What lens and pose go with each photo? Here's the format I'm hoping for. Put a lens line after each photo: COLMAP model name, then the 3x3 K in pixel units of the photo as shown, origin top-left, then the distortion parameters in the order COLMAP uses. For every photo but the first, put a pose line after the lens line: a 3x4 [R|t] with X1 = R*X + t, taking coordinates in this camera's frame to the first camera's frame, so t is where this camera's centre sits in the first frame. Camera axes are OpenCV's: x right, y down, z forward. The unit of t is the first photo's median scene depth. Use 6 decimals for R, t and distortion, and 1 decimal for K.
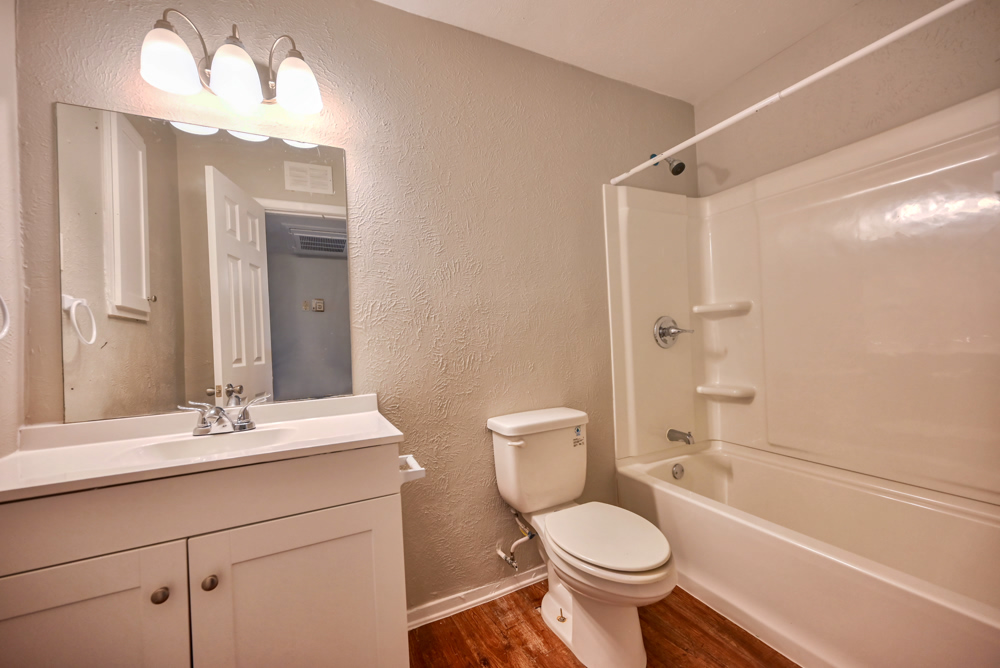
lens RADIAL K [[396.8, 0, 502.6], [0, 396.8, 336.1], [0, 0, 1]] dist [-0.003029, -0.000373]
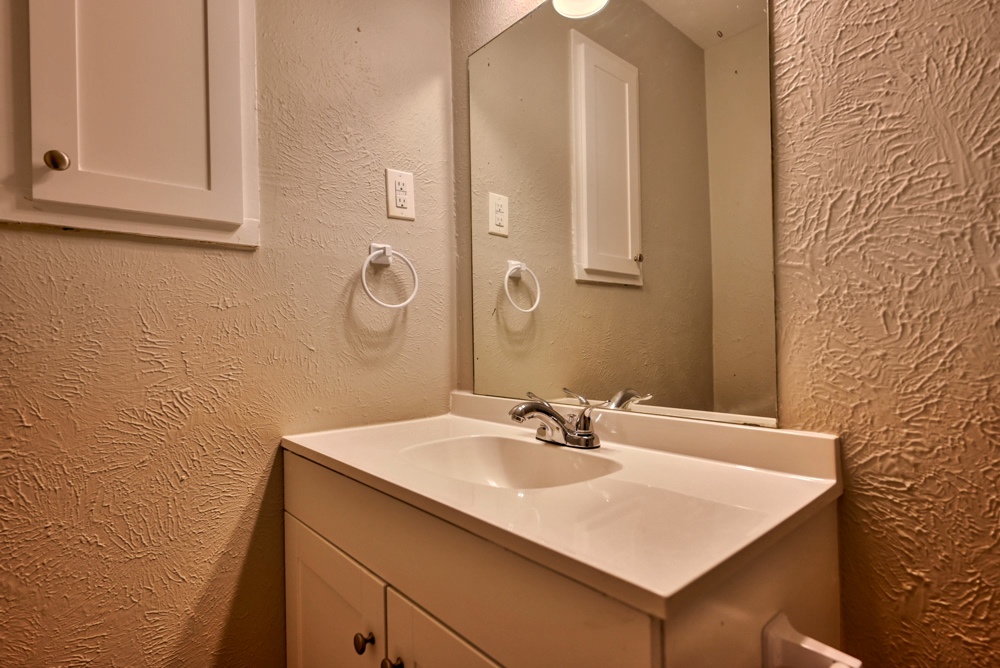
lens RADIAL K [[495.6, 0, 501.6], [0, 495.6, 334.6], [0, 0, 1]] dist [-0.001488, 0.000178]
pose [[0.284381, 0.033929, -0.958111, 0.051405], [0.020393, 0.998933, 0.041428, 0.025791], [0.958494, -0.031320, 0.283386, 0.645295]]
